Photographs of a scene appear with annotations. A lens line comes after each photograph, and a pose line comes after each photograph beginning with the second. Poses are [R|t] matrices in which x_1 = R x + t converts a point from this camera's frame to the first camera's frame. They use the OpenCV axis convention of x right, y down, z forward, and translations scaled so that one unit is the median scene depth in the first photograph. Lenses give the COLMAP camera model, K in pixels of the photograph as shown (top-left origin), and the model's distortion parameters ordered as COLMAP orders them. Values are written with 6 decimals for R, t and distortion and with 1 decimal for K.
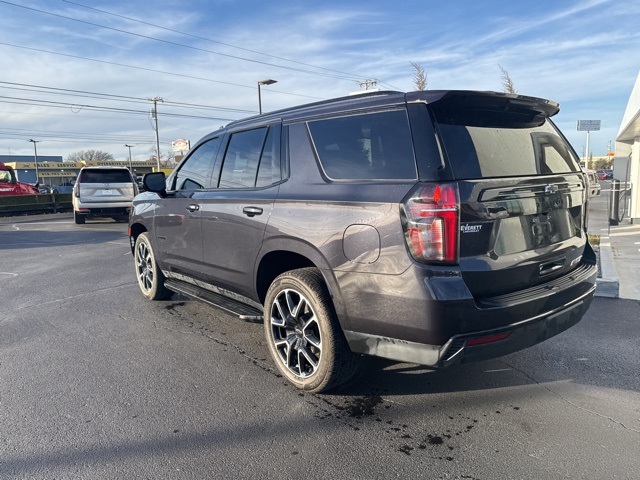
lens RADIAL K [[454.3, 0, 318.7], [0, 454.3, 250.5], [0, 0, 1]] dist [0.017782, -0.023935]
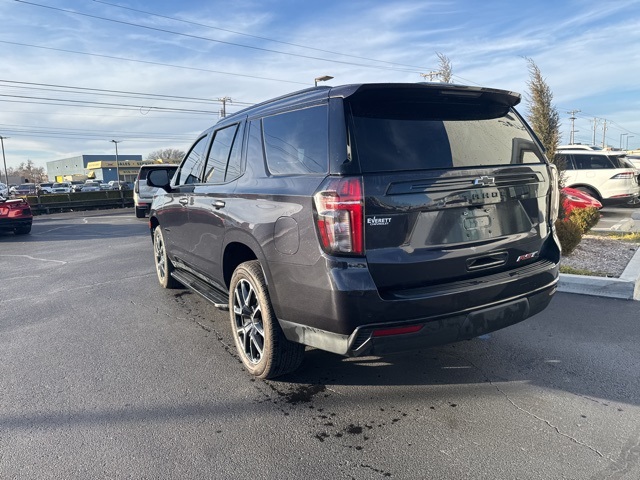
lens RADIAL K [[454.3, 0, 319.1], [0, 454.3, 248.2], [0, 0, 1]] dist [0.017782, -0.023935]
pose [[0.988839, 0.014849, -0.148243, 0.220754], [-0.014153, 0.999883, 0.005744, 0.004942], [0.148311, -0.003582, 0.988934, -0.009568]]
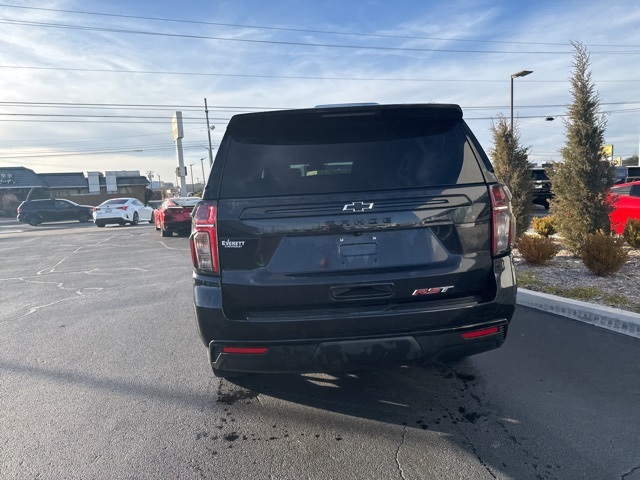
lens RADIAL K [[454.3, 0, 316.7], [0, 454.3, 241.8], [0, 0, 1]] dist [0.017782, -0.023935]
pose [[0.816015, 0.059256, -0.574986, 0.697015], [-0.069782, 0.997555, 0.003771, -0.044452], [0.573804, 0.037046, 0.818155, 0.146480]]
